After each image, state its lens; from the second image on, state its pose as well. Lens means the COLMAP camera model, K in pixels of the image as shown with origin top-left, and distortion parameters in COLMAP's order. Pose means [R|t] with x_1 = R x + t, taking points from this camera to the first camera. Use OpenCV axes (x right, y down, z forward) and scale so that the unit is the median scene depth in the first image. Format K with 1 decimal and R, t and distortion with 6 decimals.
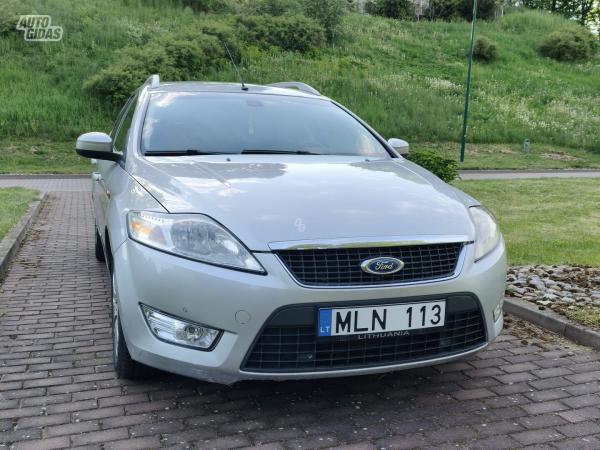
lens RADIAL K [[620.3, 0, 296.7], [0, 620.3, 229.3], [0, 0, 1]] dist [0.028598, 0.000000]
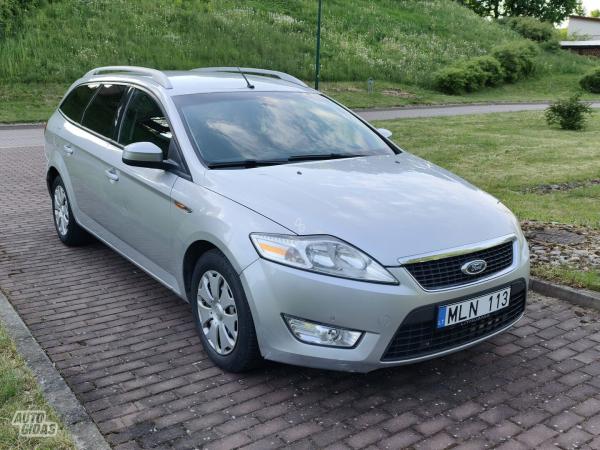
lens RADIAL K [[620.3, 0, 295.5], [0, 620.3, 226.4], [0, 0, 1]] dist [0.028598, 0.000000]
pose [[0.962253, -0.072937, 0.262201, -0.469129], [0.044312, 0.992551, 0.113482, -0.159855], [-0.268525, -0.097580, 0.958318, -0.105119]]
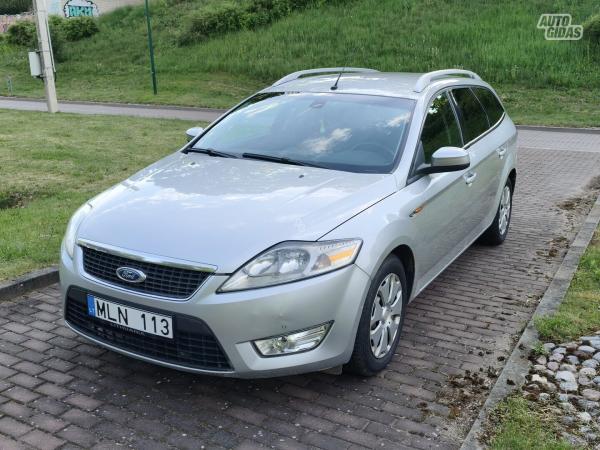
lens RADIAL K [[620.3, 0, 295.3], [0, 620.3, 225.8], [0, 0, 1]] dist [0.028598, 0.000000]
pose [[0.654521, 0.185113, -0.733031, 1.059731], [-0.112799, 0.982620, 0.147423, -0.217785], [0.747582, -0.013806, 0.664027, 0.367978]]
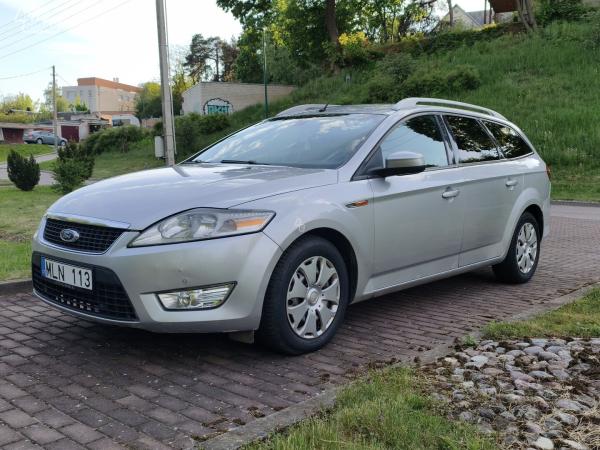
lens RADIAL K [[620.3, 0, 297.5], [0, 620.3, 226.5], [0, 0, 1]] dist [0.028598, 0.000000]
pose [[0.482750, 0.083190, -0.871798, 1.378340], [-0.131568, 0.991069, 0.021716, -0.051094], [0.865819, 0.104217, 0.489384, 0.649361]]
